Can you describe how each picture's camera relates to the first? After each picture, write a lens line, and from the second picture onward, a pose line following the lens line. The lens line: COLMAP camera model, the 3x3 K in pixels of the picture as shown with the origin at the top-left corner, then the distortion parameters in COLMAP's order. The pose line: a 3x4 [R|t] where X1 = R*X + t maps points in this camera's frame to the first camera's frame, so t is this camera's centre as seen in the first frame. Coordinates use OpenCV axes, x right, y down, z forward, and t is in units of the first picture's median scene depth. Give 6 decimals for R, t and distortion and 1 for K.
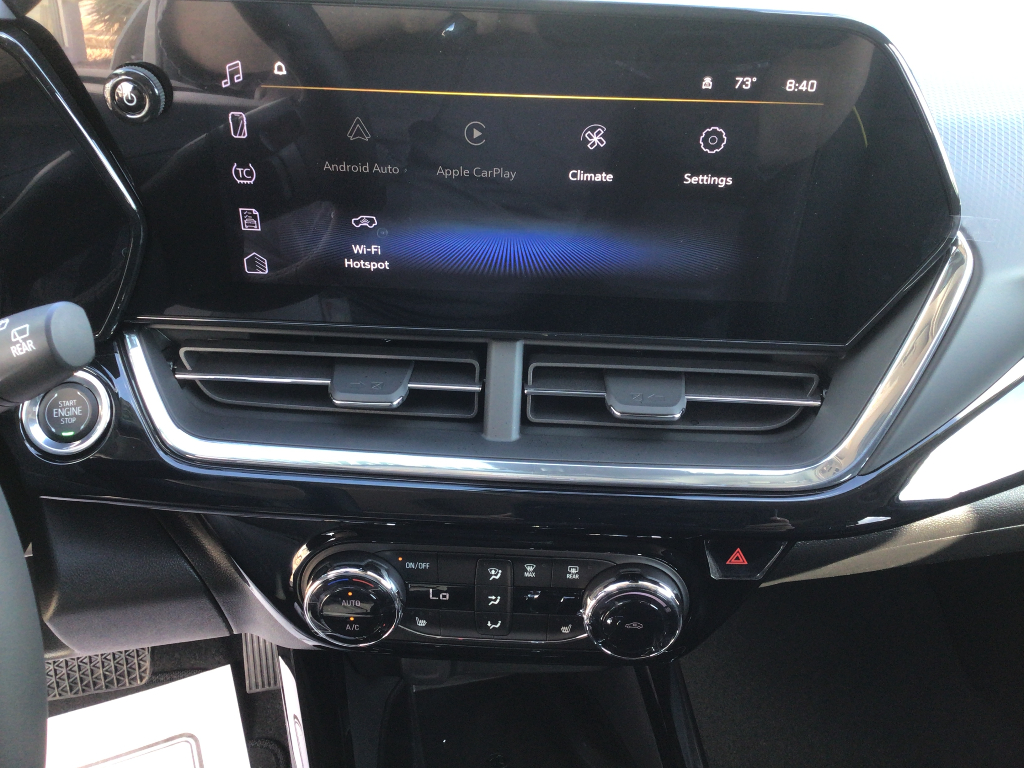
lens RADIAL K [[919.5, 0, 512.0], [0, 919.5, 384.0], [0, 0, 1]] dist [0.043975, -0.003278]
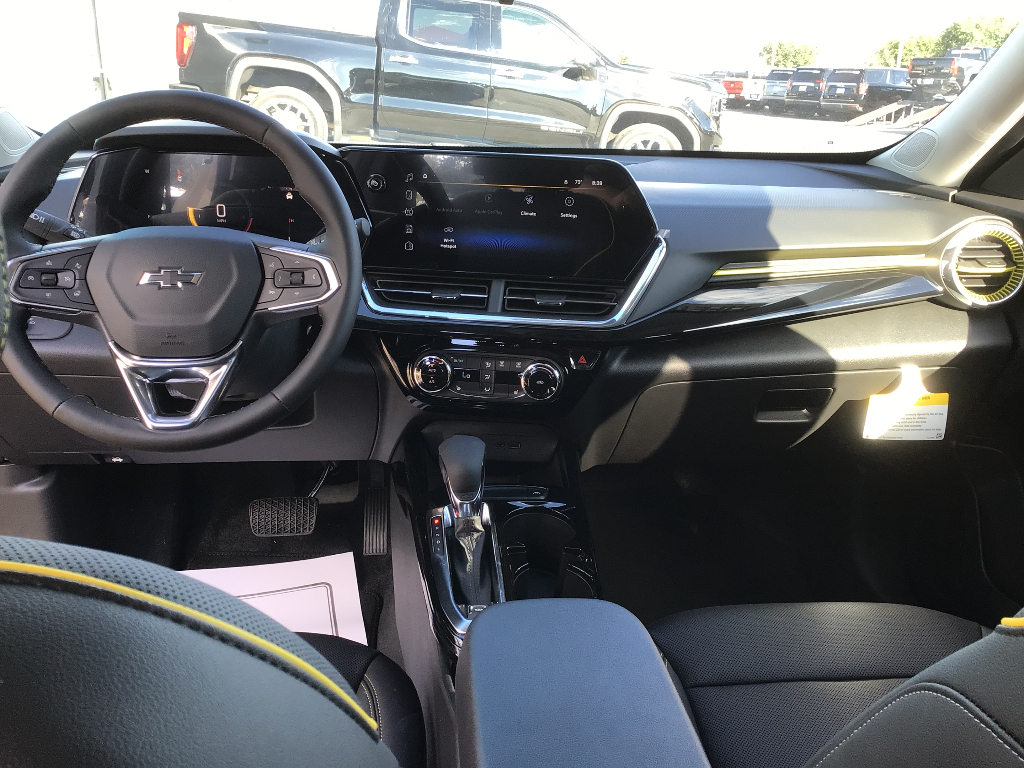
lens RADIAL K [[919.5, 0, 512.0], [0, 919.5, 384.0], [0, 0, 1]] dist [0.043975, -0.003278]
pose [[0.994001, 0.037568, -0.102718, 0.313455], [-0.064374, 0.960210, -0.271758, 0.953612], [0.088422, 0.276740, 0.956868, -1.429247]]
